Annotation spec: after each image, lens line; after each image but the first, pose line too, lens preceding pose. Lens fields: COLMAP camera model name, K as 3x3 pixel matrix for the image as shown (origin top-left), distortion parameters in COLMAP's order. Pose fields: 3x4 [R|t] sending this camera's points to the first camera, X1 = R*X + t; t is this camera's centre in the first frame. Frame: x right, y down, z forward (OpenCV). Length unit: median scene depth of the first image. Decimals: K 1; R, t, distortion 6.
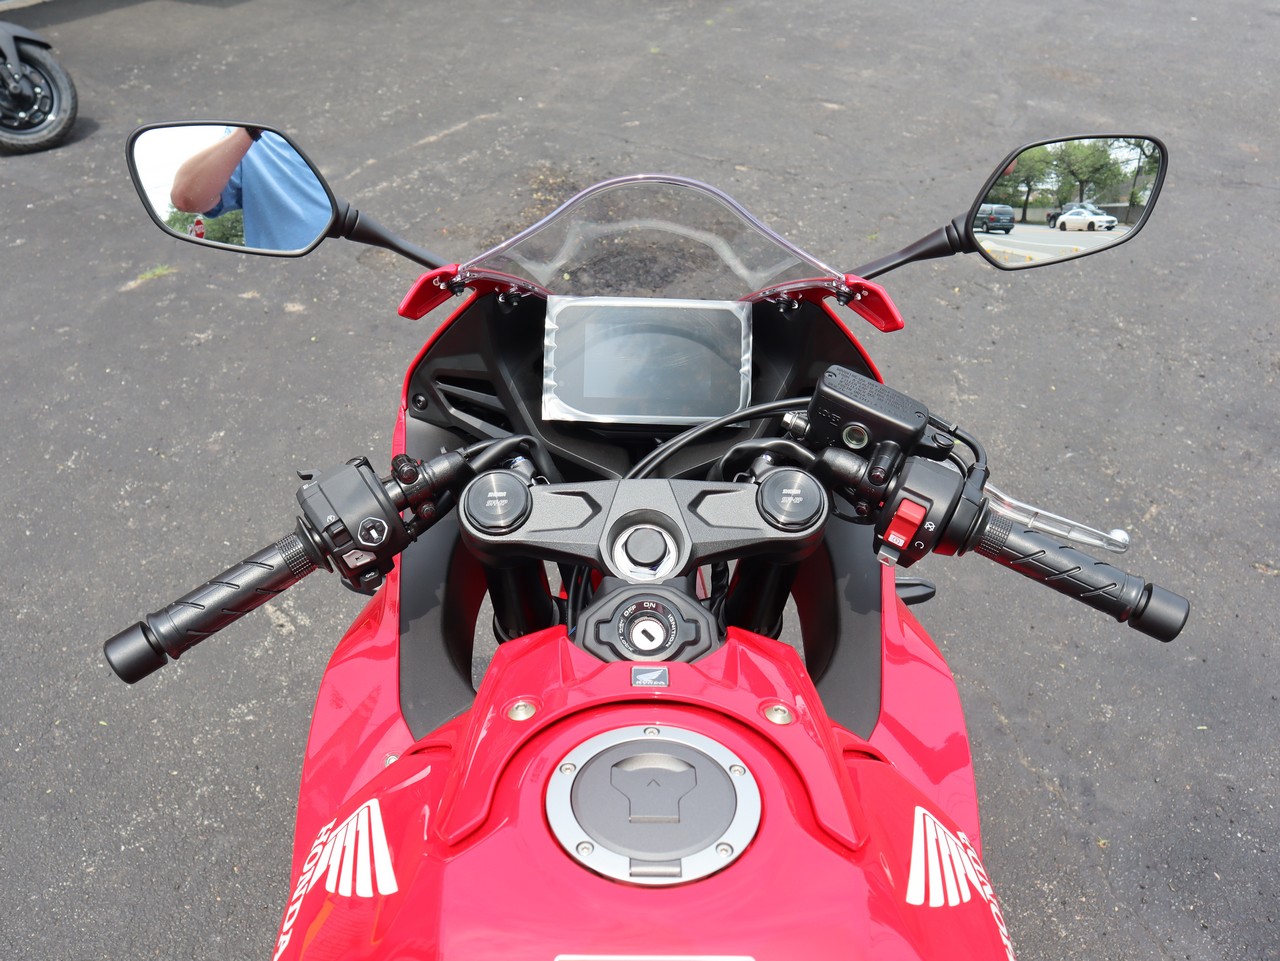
lens RADIAL K [[1088.8, 0, 638.1], [0, 1088.8, 480.0], [0, 0, 1]] dist [-0.121116, 0.105785]
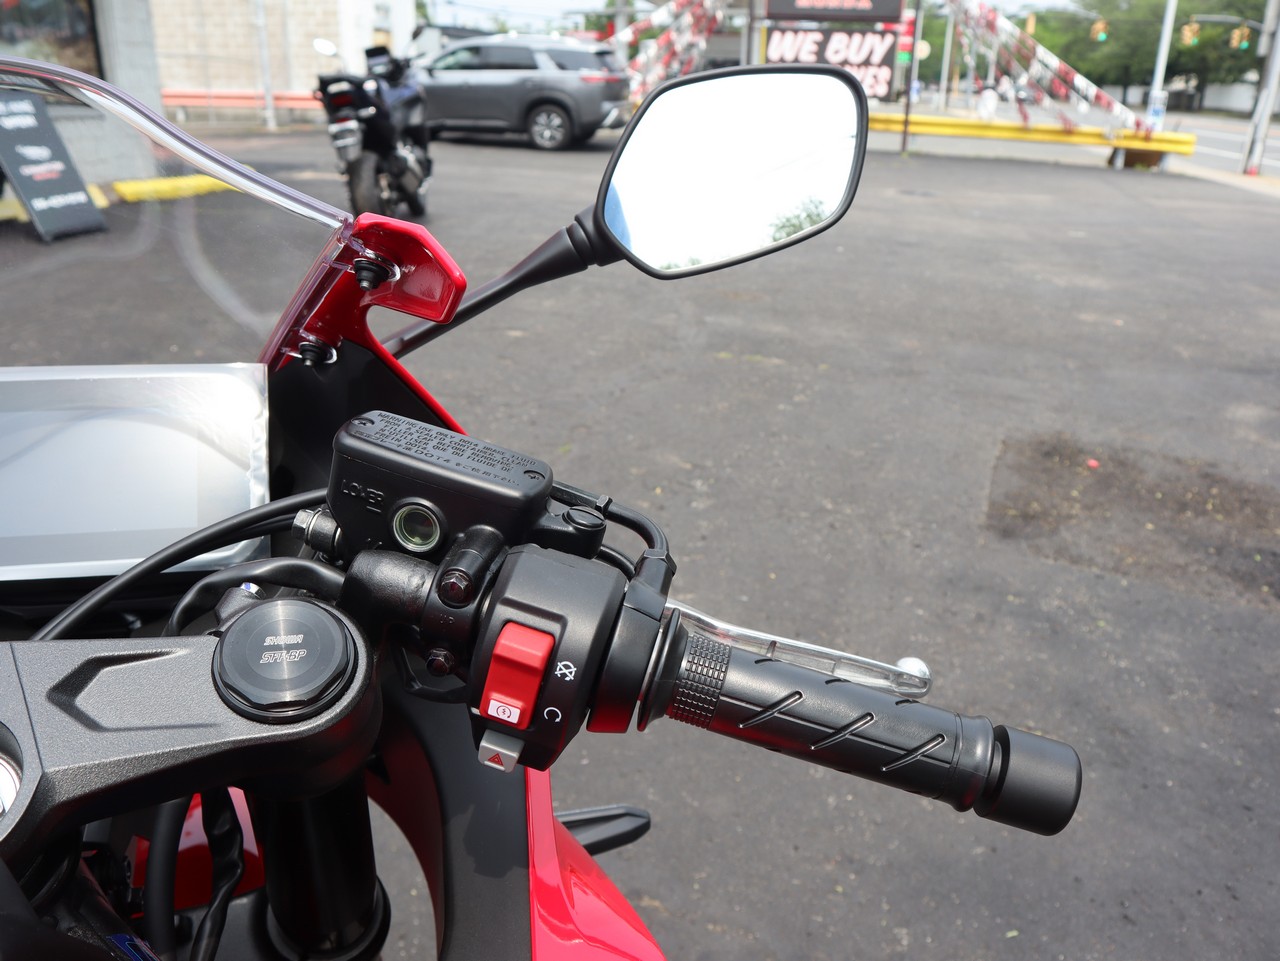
lens RADIAL K [[1088.8, 0, 659.7], [0, 1088.8, 445.6], [0, 0, 1]] dist [-0.121116, 0.105785]
pose [[0.957915, -0.076779, 0.276595, 0.064185], [0.146408, 0.959493, -0.240702, 0.024137], [-0.246910, 0.271068, 0.930354, 0.178109]]
